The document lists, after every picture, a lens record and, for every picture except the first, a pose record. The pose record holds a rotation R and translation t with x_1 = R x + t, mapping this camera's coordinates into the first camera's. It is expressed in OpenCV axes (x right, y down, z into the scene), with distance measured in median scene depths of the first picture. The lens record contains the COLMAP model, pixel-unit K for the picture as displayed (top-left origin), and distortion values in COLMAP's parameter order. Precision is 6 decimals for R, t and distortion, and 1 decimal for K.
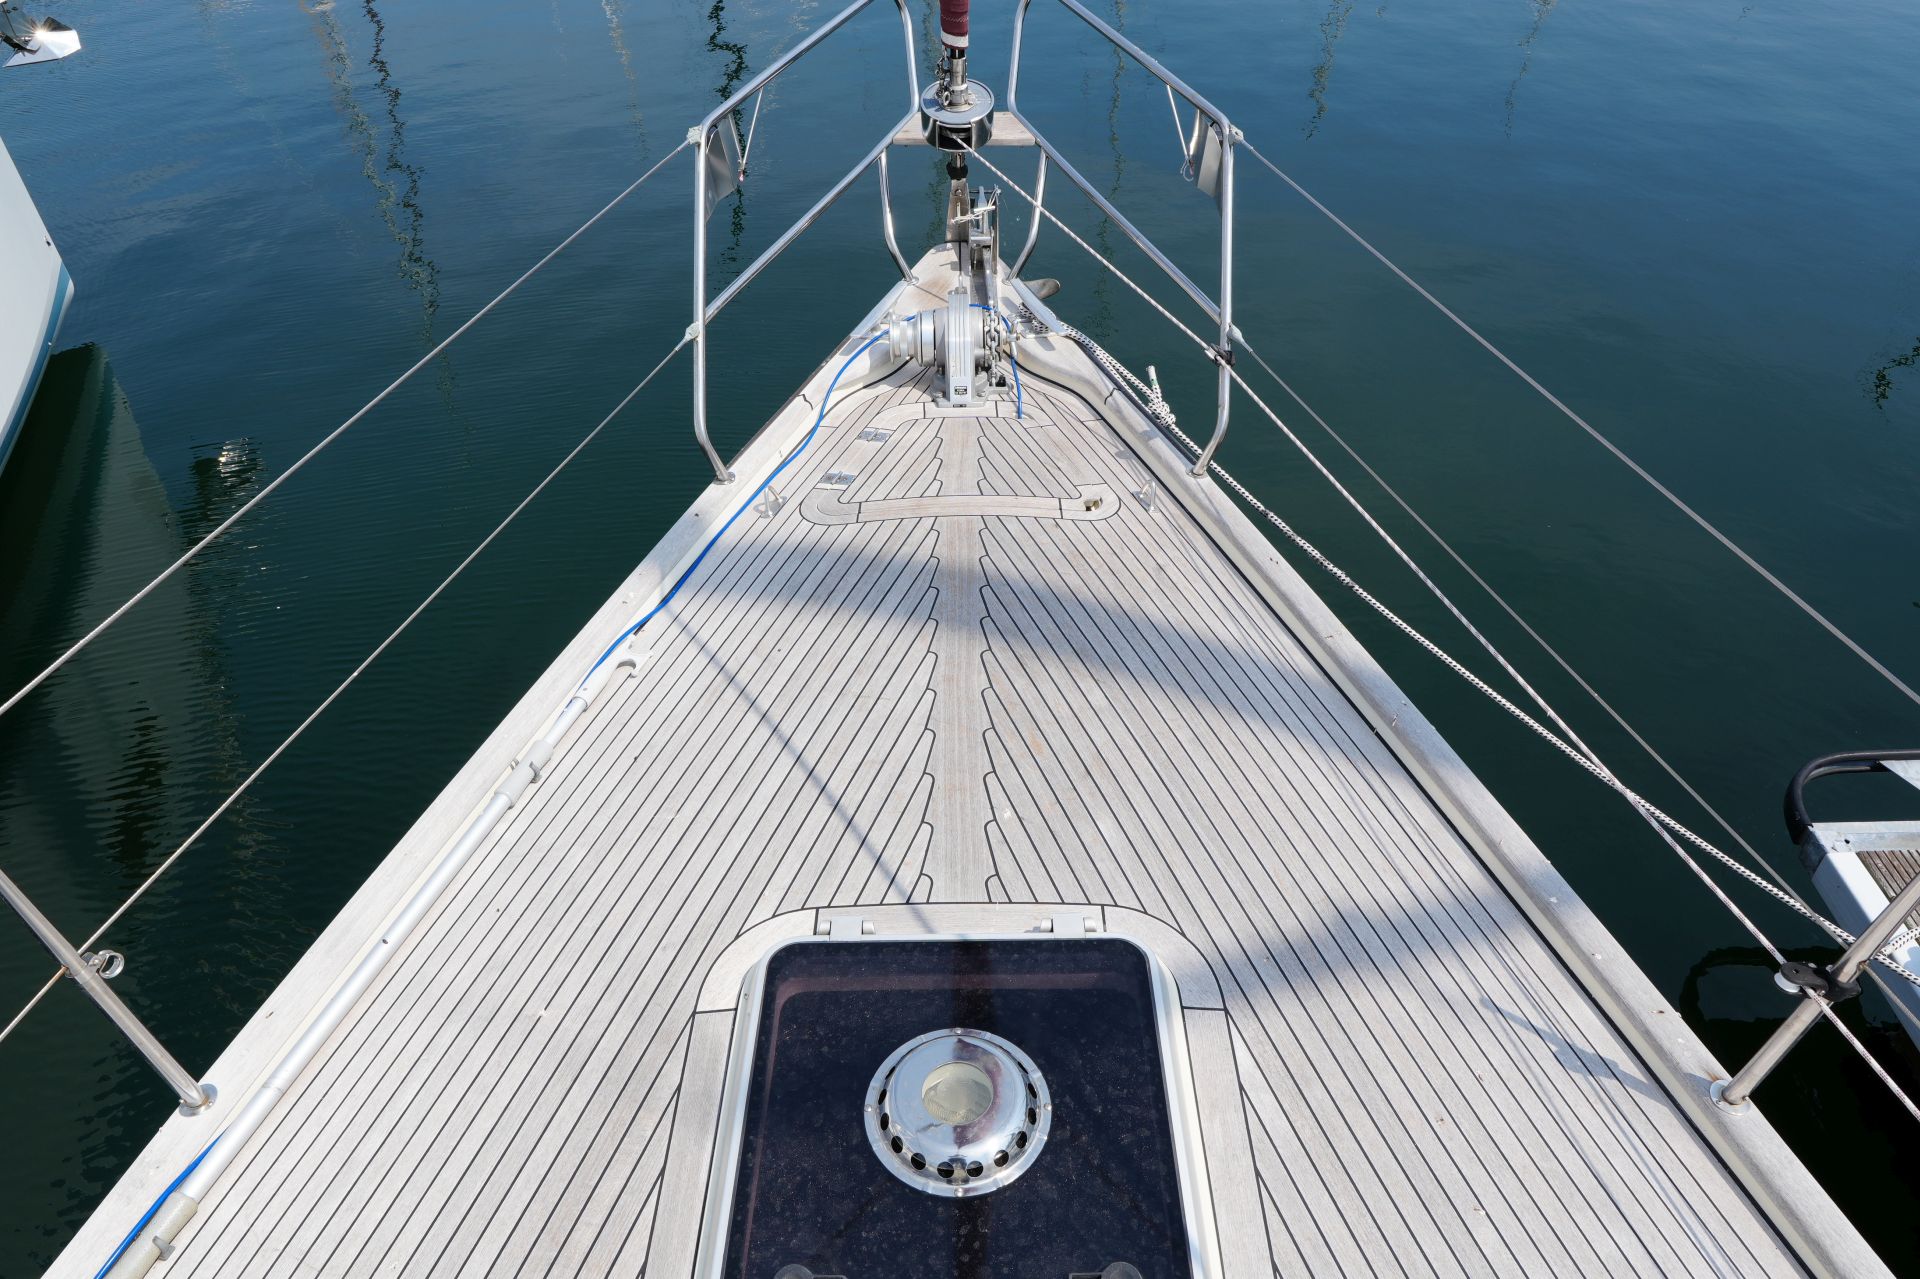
lens RADIAL K [[1326.3, 0, 960.0], [0, 1326.3, 639.5], [0, 0, 1]] dist [0.020433, -0.002335]
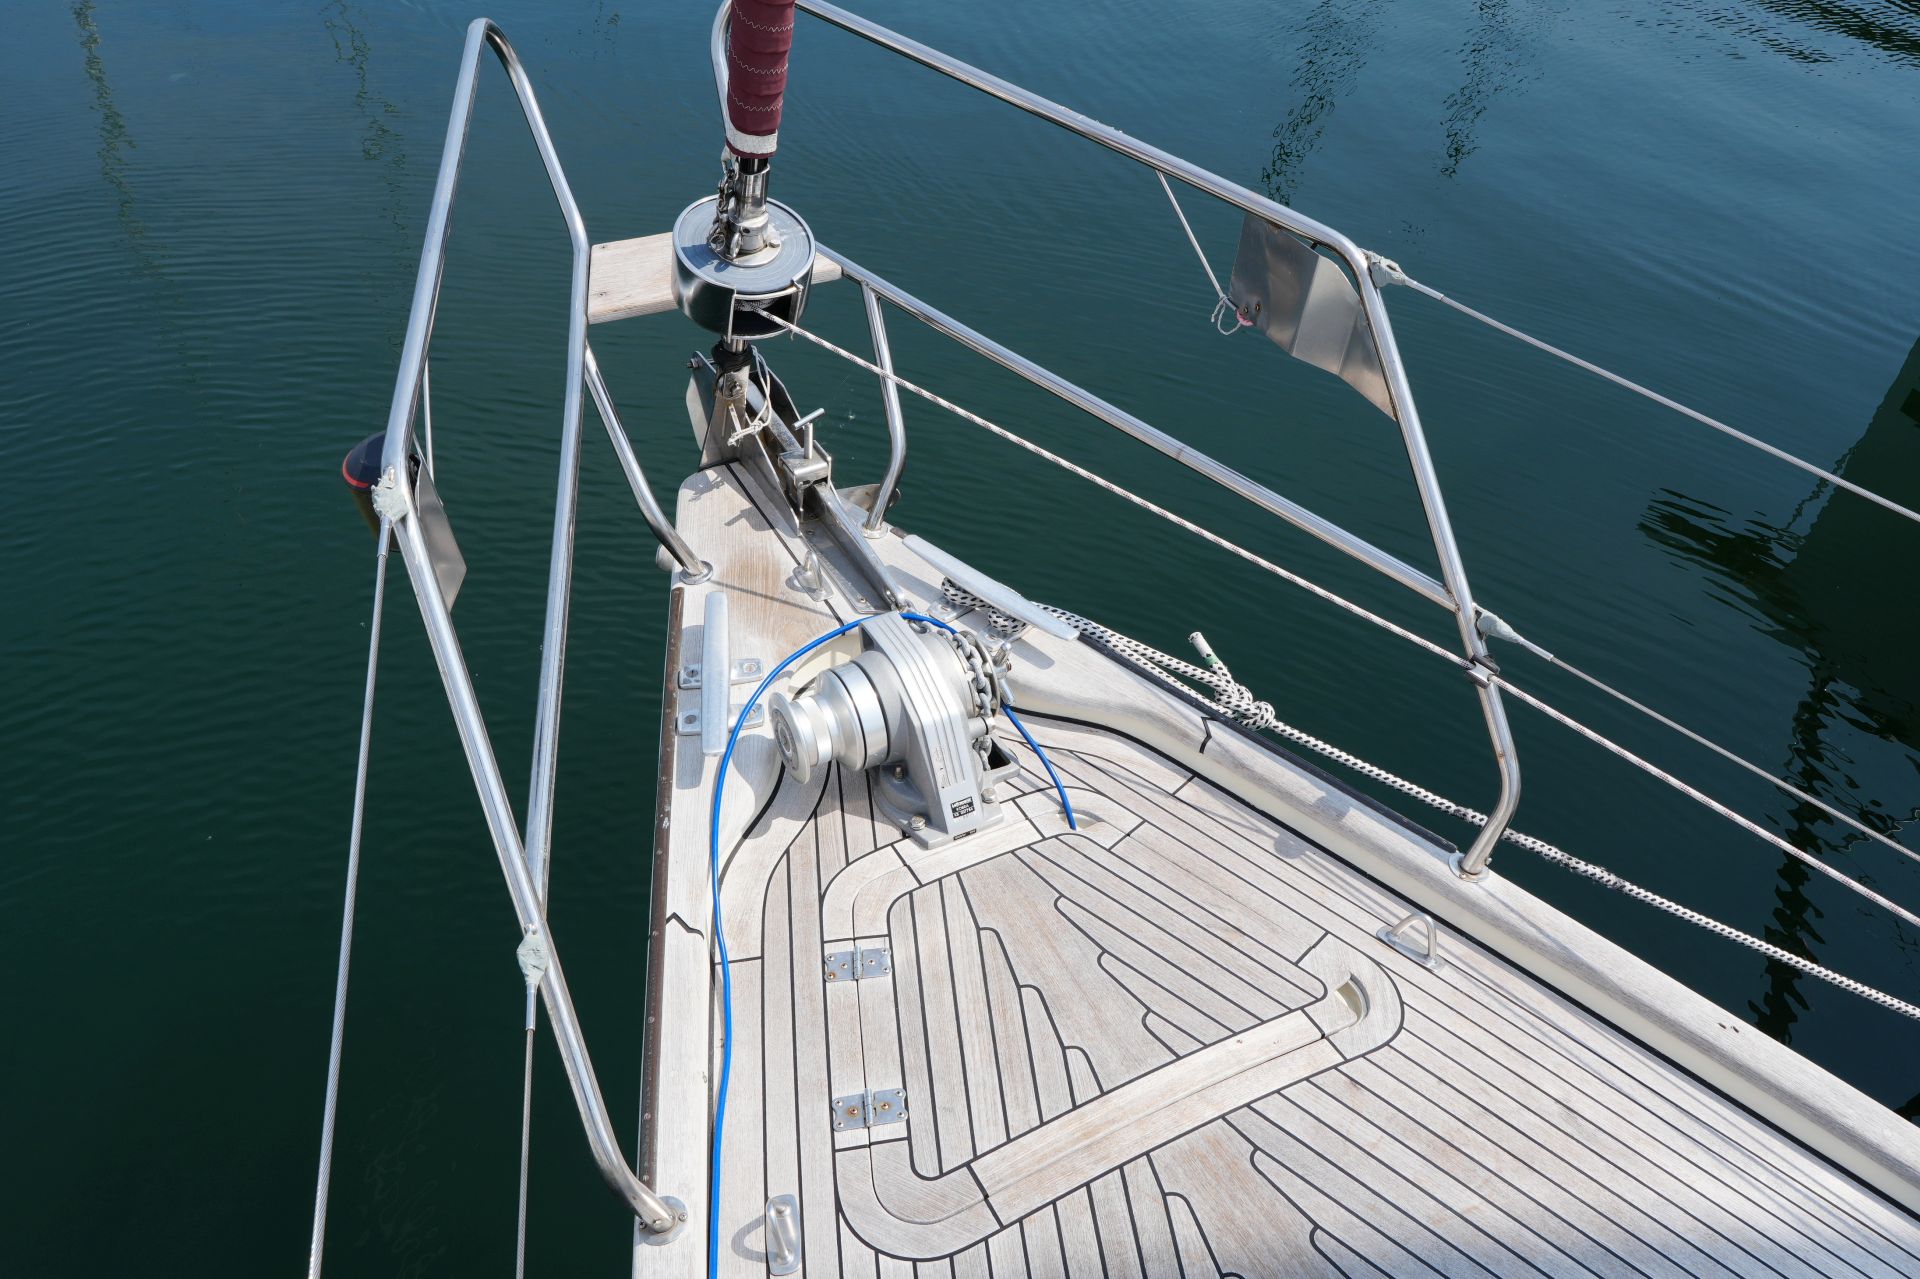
lens RADIAL K [[1616.0, 0, 960.0], [0, 1616.0, 639.5], [0, 0, 1]] dist [-0.002861, -0.003239]
pose [[0.881858, -0.265410, 0.389724, -0.228475], [0.261413, 0.963079, 0.064357, -0.291366], [-0.392416, 0.045126, 0.918680, 0.417877]]
